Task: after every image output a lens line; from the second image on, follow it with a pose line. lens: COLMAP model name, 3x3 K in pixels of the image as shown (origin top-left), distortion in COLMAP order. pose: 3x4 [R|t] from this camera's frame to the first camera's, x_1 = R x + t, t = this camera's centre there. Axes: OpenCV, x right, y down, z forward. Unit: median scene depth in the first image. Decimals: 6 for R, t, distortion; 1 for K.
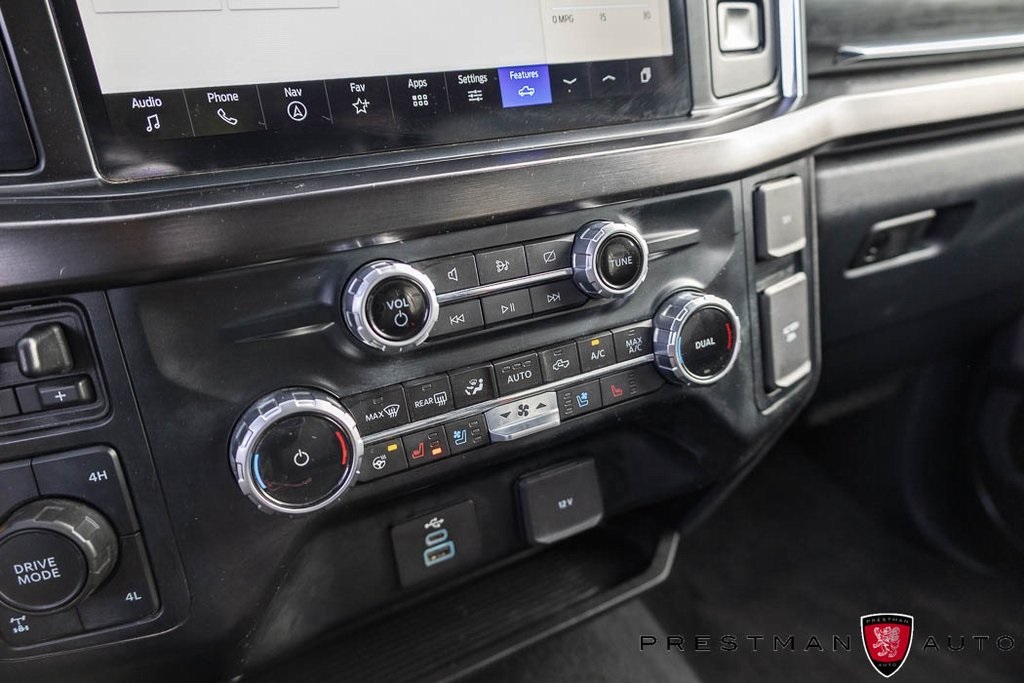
lens RADIAL K [[677.9, 0, 515.3], [0, 677.9, 339.8], [0, 0, 1]] dist [0.019429, -0.012557]
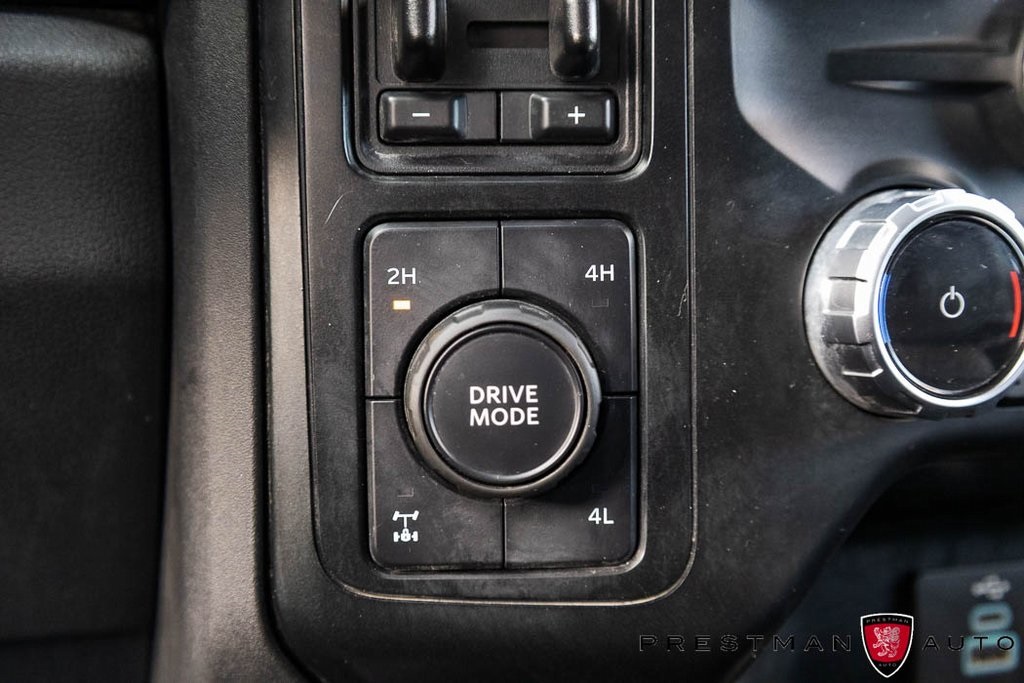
lens RADIAL K [[1390.0, 0, 512.1], [0, 1390.0, 344.5], [0, 0, 1]] dist [0.002951, 0.000000]
pose [[0.983835, 0.132787, -0.120153, -0.438787], [-0.149271, 0.978749, -0.140597, 0.347107], [0.098930, 0.156259, 0.982749, -0.087718]]
